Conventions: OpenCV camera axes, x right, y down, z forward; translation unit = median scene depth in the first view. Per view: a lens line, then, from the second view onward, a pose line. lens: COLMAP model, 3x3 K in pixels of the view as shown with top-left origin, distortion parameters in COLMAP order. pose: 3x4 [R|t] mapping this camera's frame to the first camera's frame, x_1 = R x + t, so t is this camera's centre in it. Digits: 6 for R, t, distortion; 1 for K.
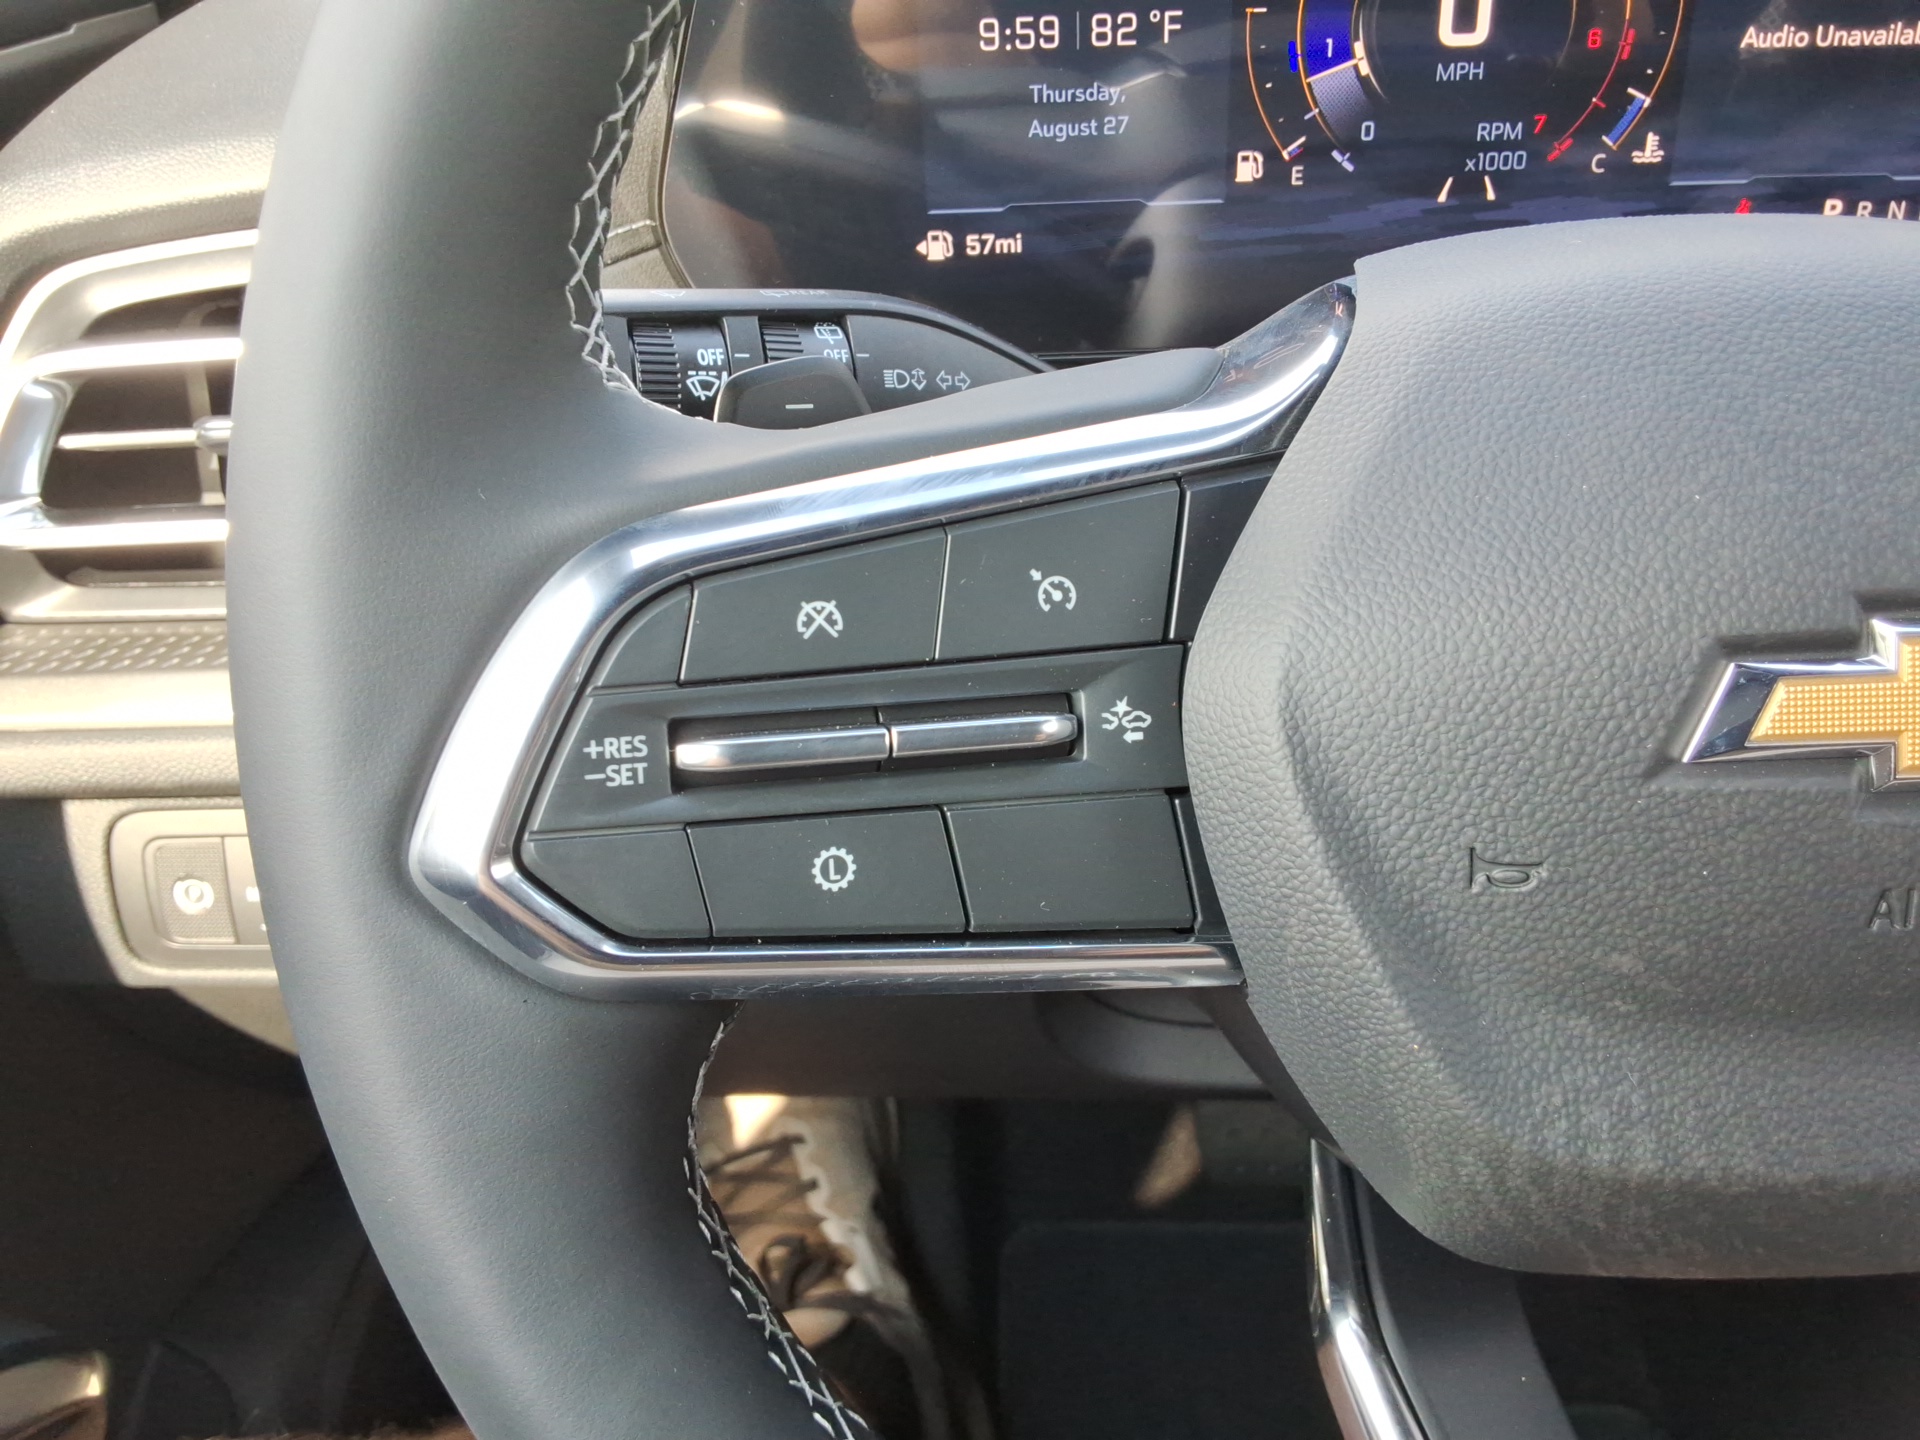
lens RADIAL K [[1545.1, 0, 966.4], [0, 1545.1, 716.8], [0, 0, 1]] dist [0.105645, -0.155179]
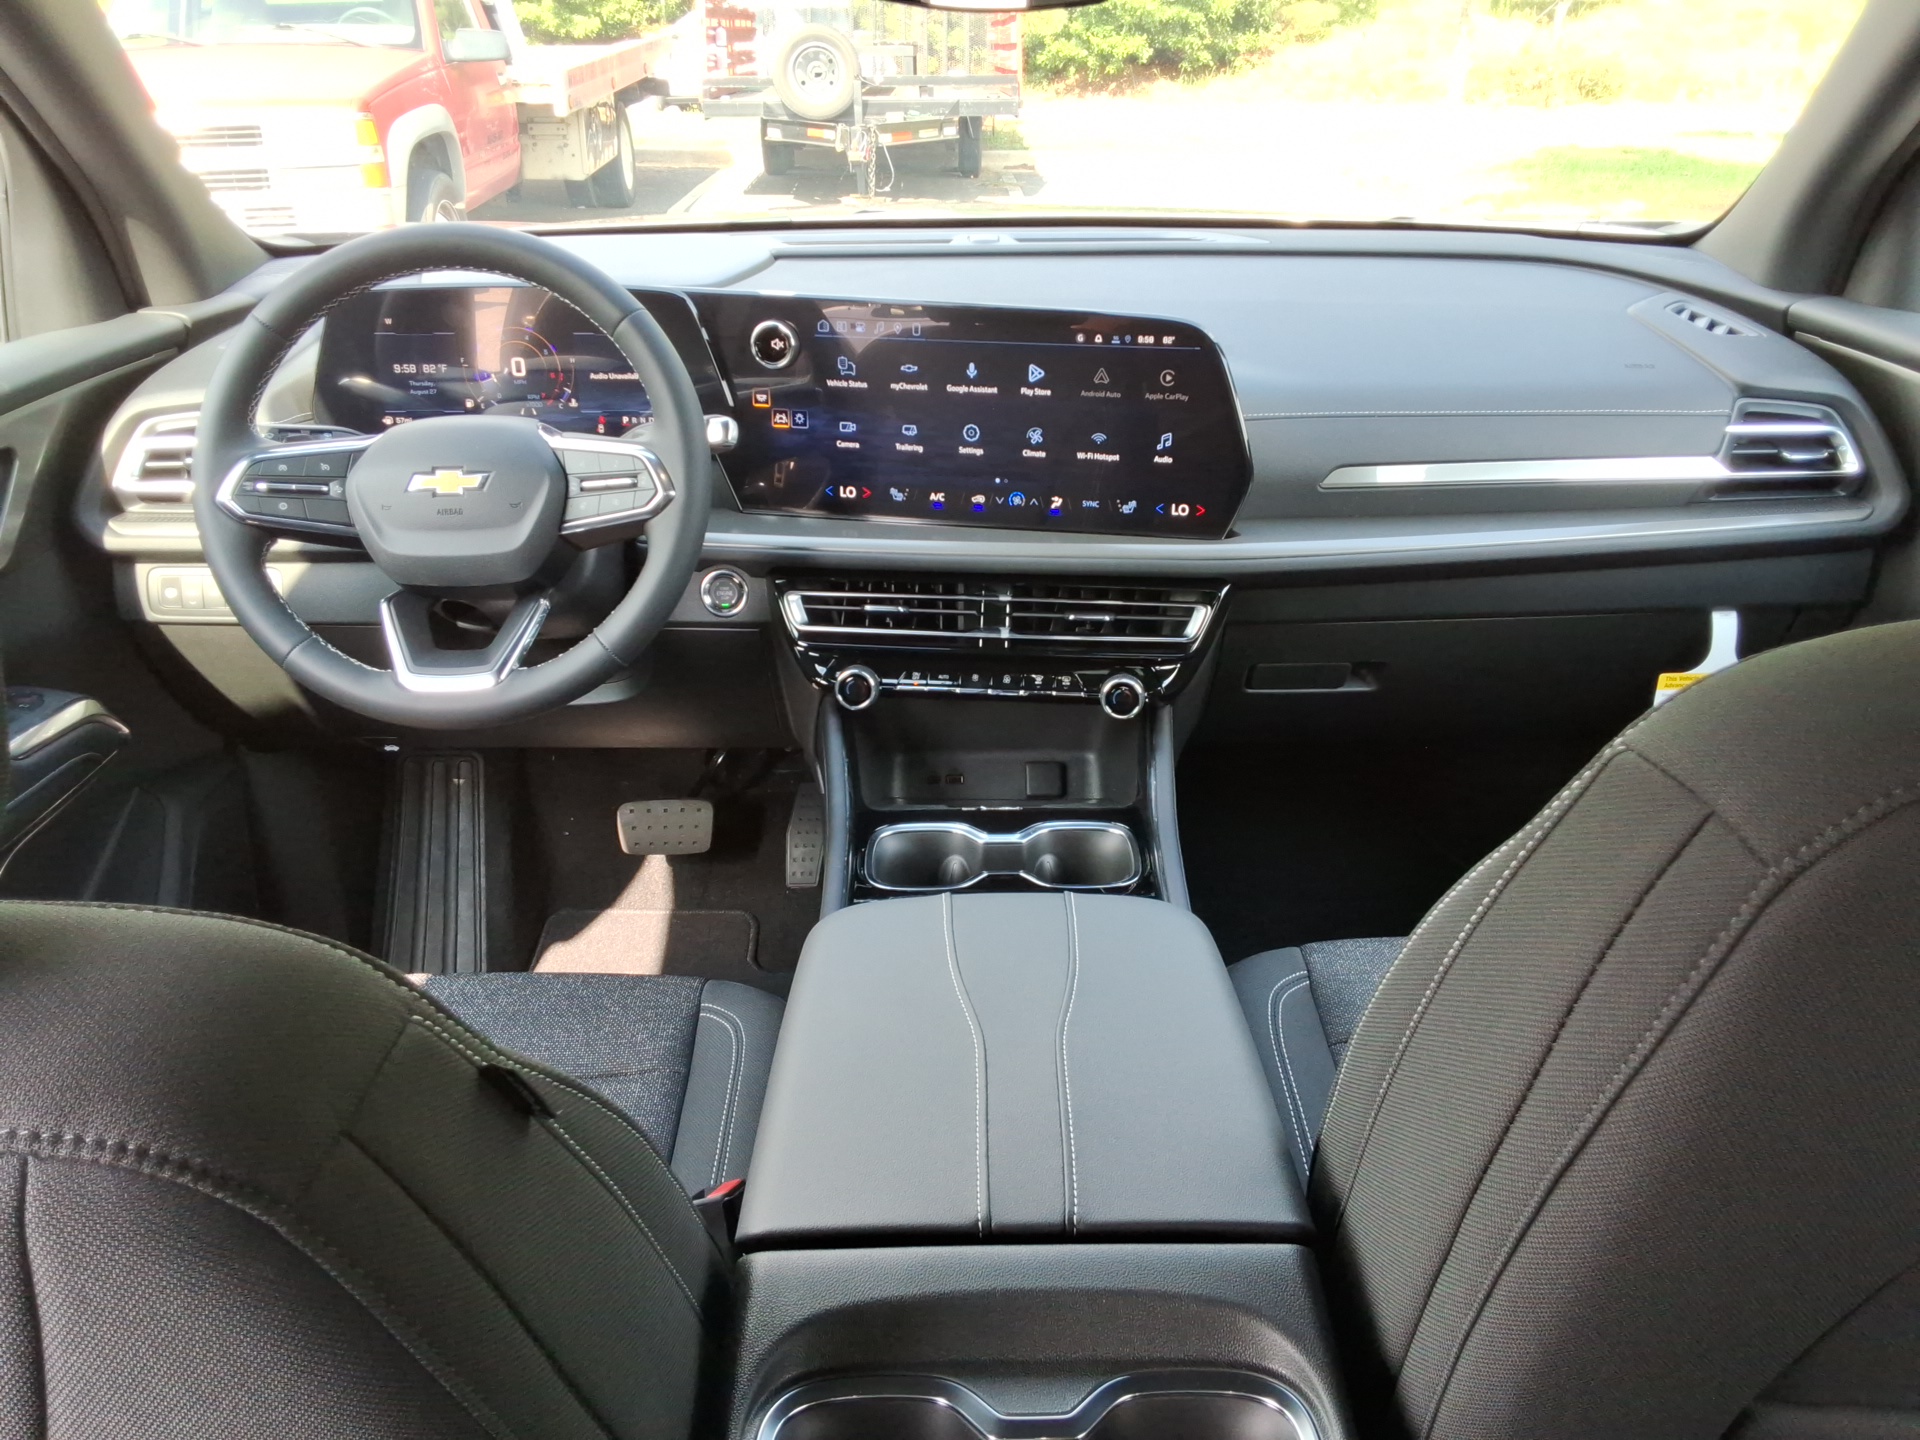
lens RADIAL K [[1545.1, 0, 970.3], [0, 1545.1, 709.6], [0, 0, 1]] dist [0.105645, -0.155179]
pose [[0.999197, 0.019884, 0.034773, 1.330734], [-0.014976, 0.990580, -0.136114, 0.925677], [-0.037152, 0.135484, 0.990083, -2.830087]]
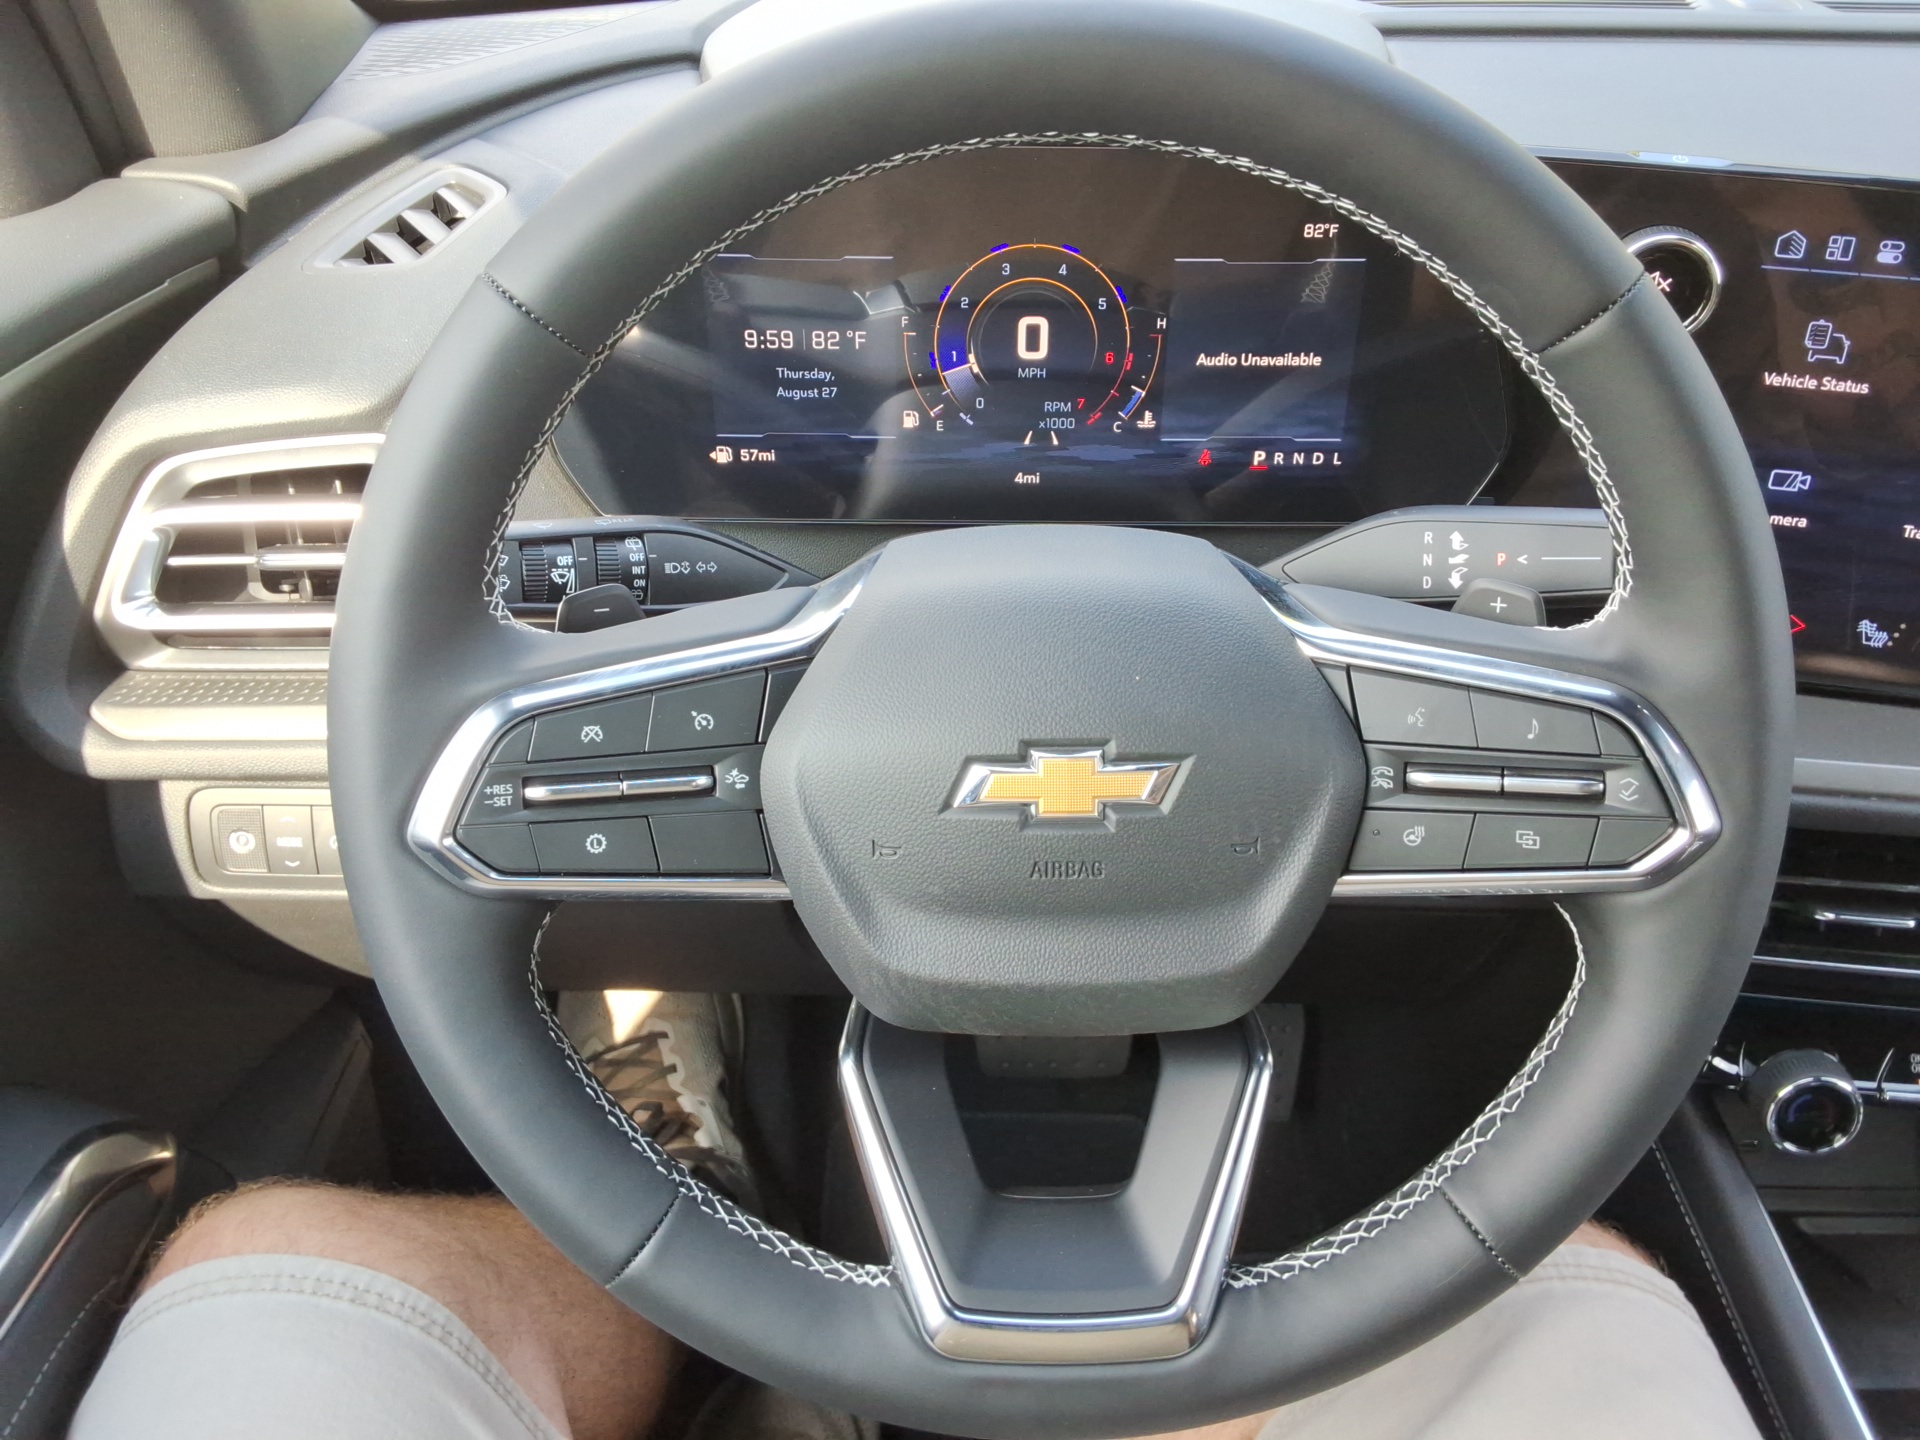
lens RADIAL K [[1545.1, 0, 971.8], [0, 1545.1, 718.4], [0, 0, 1]] dist [0.105645, -0.155179]
pose [[0.998559, 0.028459, 0.045487, 0.185223], [-0.029819, 0.999120, 0.029497, -0.087888], [-0.044607, -0.030811, 0.998529, -0.674937]]
